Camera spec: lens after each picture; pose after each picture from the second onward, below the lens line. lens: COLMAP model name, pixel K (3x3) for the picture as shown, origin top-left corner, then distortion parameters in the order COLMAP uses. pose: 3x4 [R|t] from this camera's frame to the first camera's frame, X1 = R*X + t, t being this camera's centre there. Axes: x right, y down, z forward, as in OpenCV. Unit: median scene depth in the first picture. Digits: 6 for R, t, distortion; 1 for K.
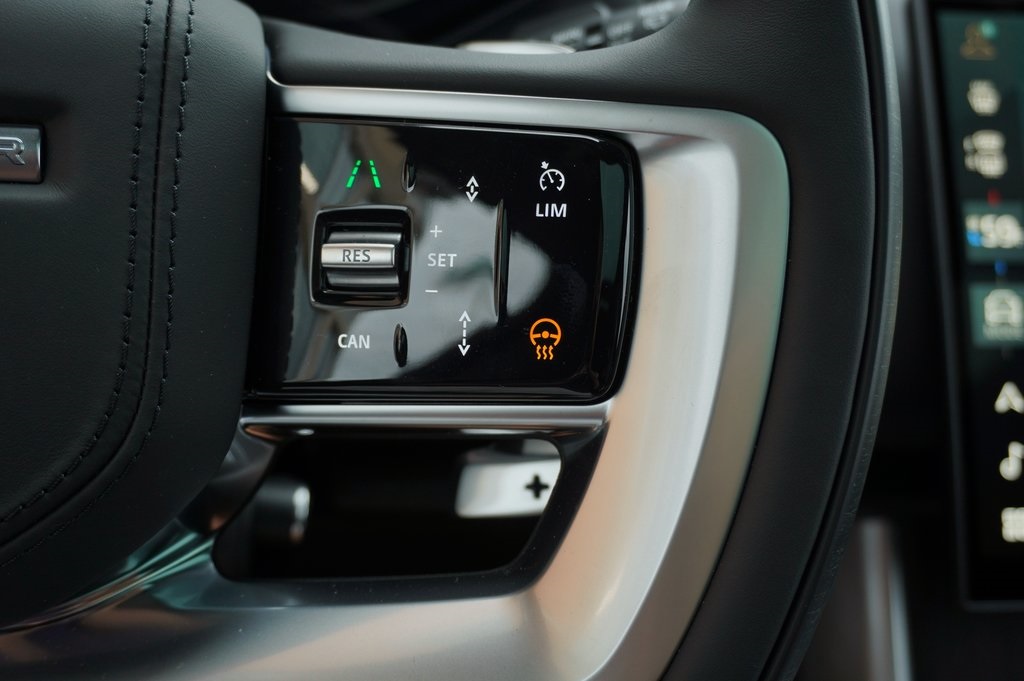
lens RADIAL K [[1207.0, 0, 497.3], [0, 1207.0, 352.4], [0, 0, 1]] dist [0.008058, 0.000000]
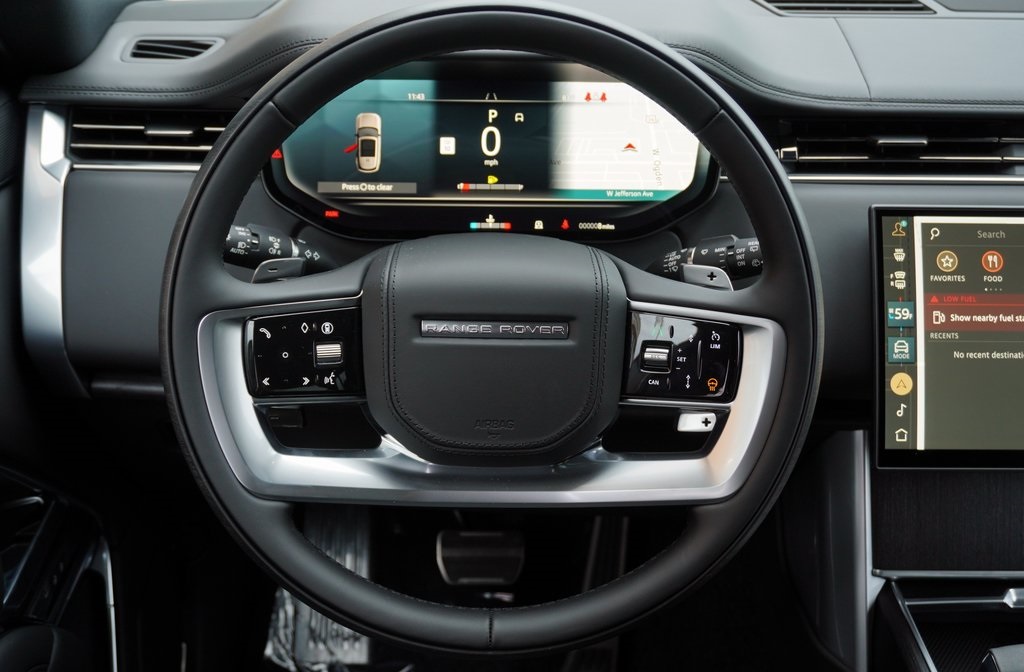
lens RADIAL K [[1207.0, 0, 508.3], [0, 1207.0, 344.9], [0, 0, 1]] dist [0.008058, 0.000000]
pose [[0.994517, 0.016415, -0.103283, -0.166866], [-0.005493, 0.994440, 0.105163, -0.435199], [0.104435, -0.104019, 0.989077, -2.197394]]
